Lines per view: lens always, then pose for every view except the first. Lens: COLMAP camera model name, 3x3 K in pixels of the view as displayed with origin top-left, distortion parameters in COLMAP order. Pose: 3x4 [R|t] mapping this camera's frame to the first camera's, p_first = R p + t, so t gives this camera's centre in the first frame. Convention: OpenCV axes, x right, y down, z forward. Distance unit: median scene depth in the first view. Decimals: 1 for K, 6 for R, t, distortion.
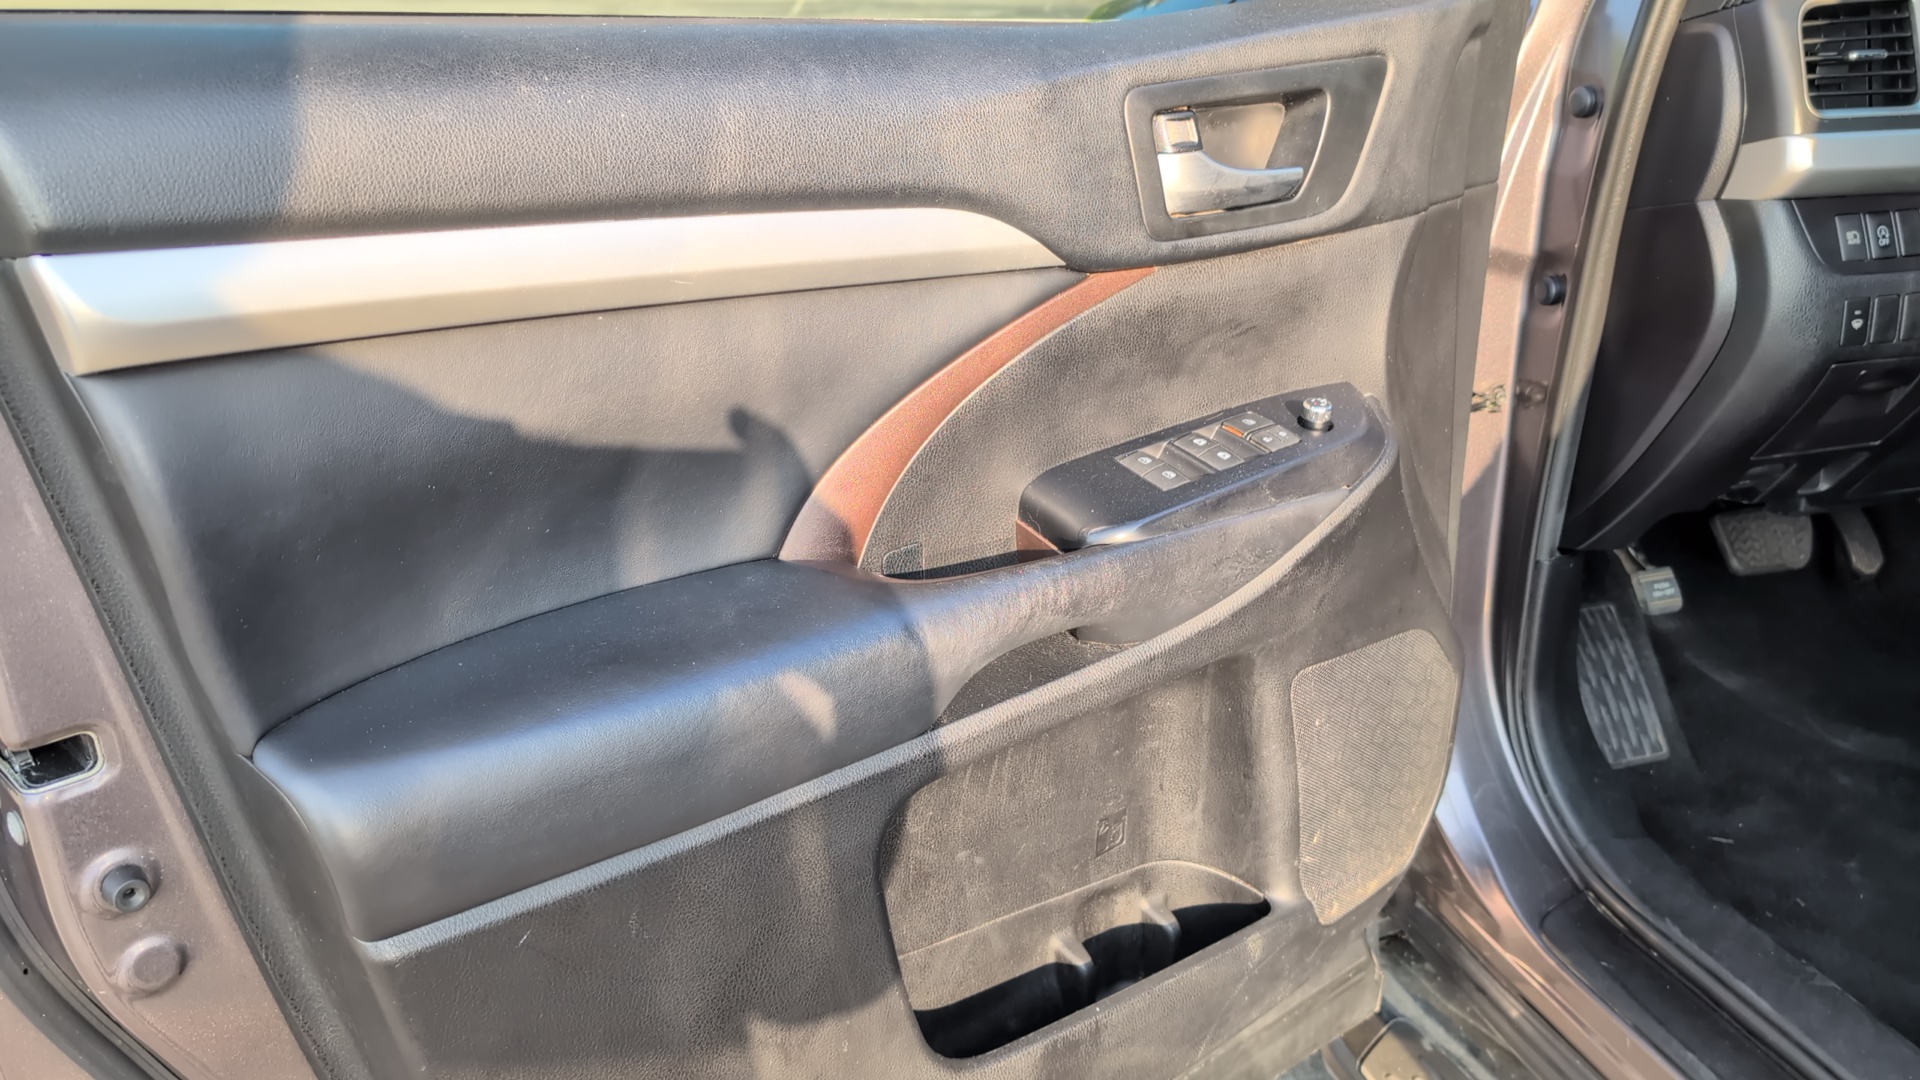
lens RADIAL K [[1610.4, 0, 960.0], [0, 1610.4, 540.0], [0, 0, 1]] dist [0.013058, 0.012865]
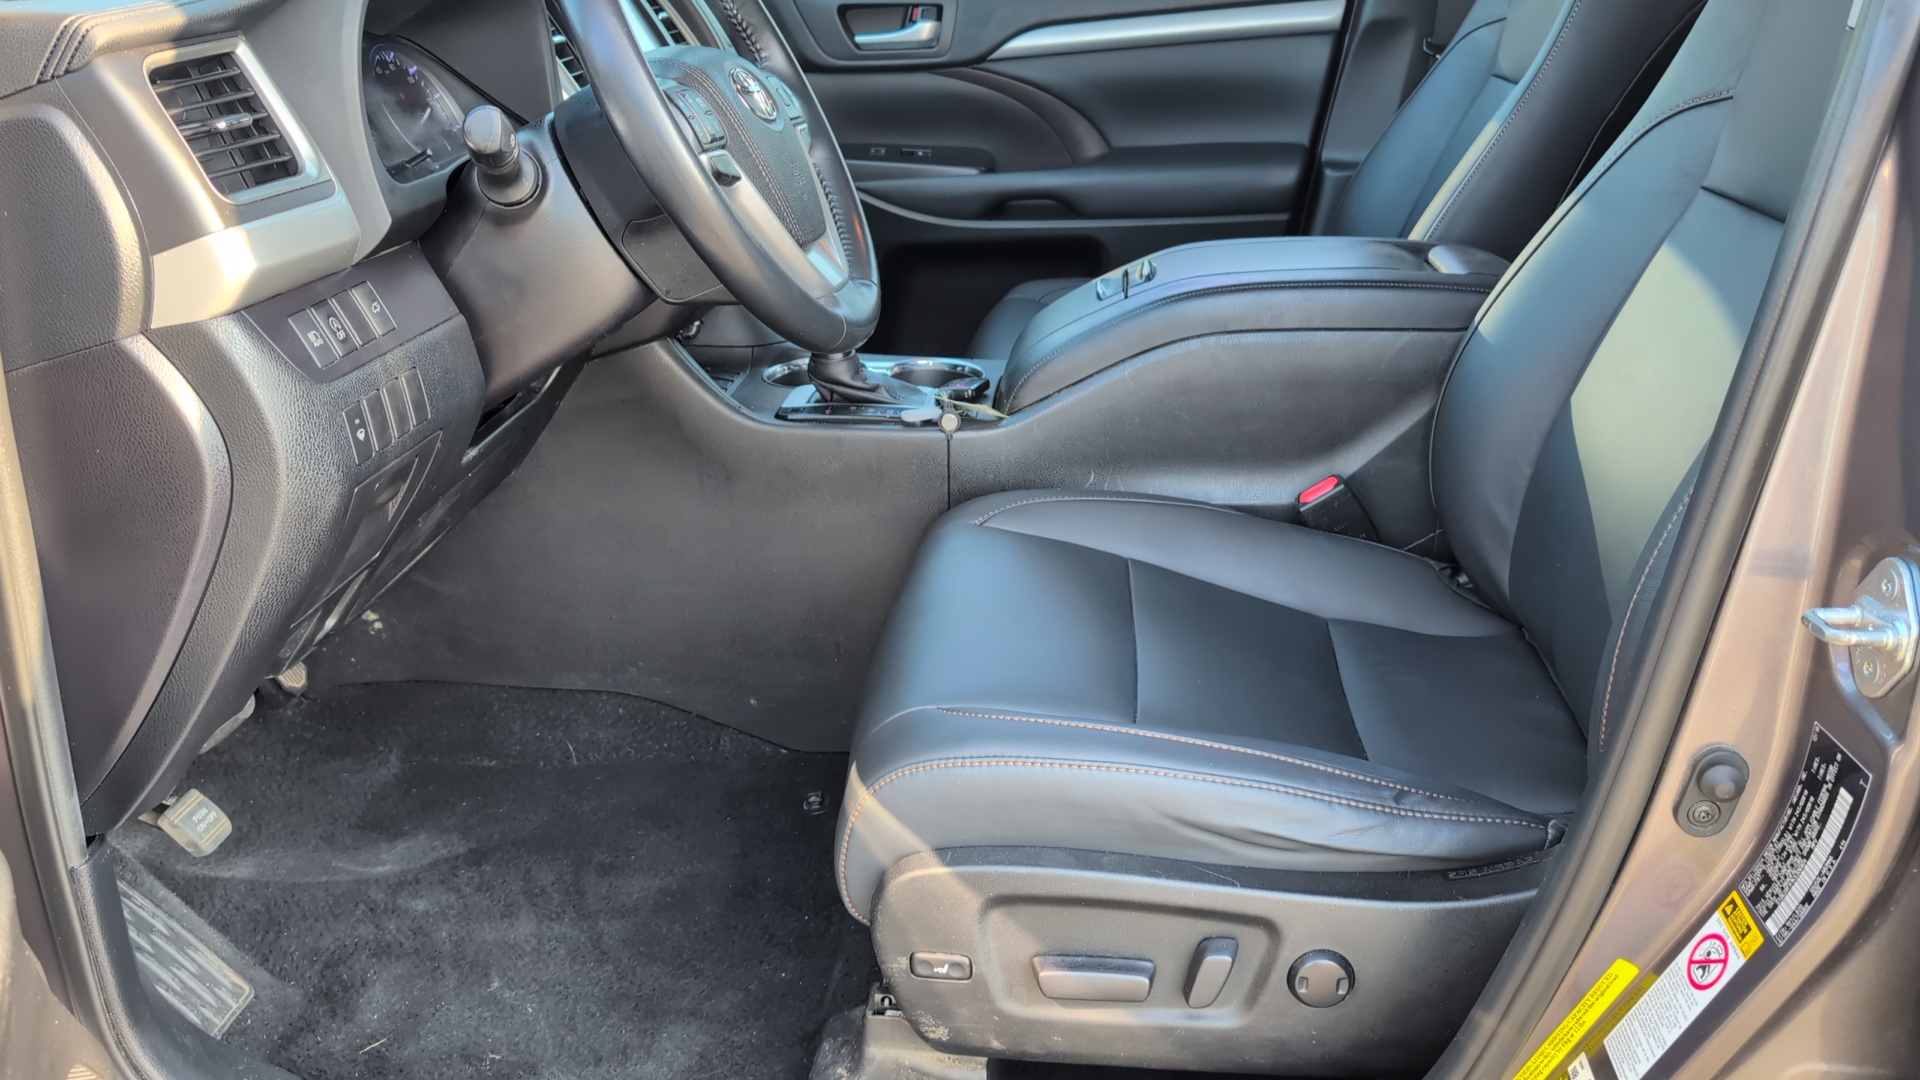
lens RADIAL K [[1610.4, 0, 960.0], [0, 1610.4, 540.0], [0, 0, 1]] dist [0.013058, 0.012865]
pose [[0.412148, -0.333444, 0.847909, -0.028950], [0.377058, 0.909616, 0.174432, -0.085337], [-0.829434, 0.247819, 0.500624, 0.260610]]
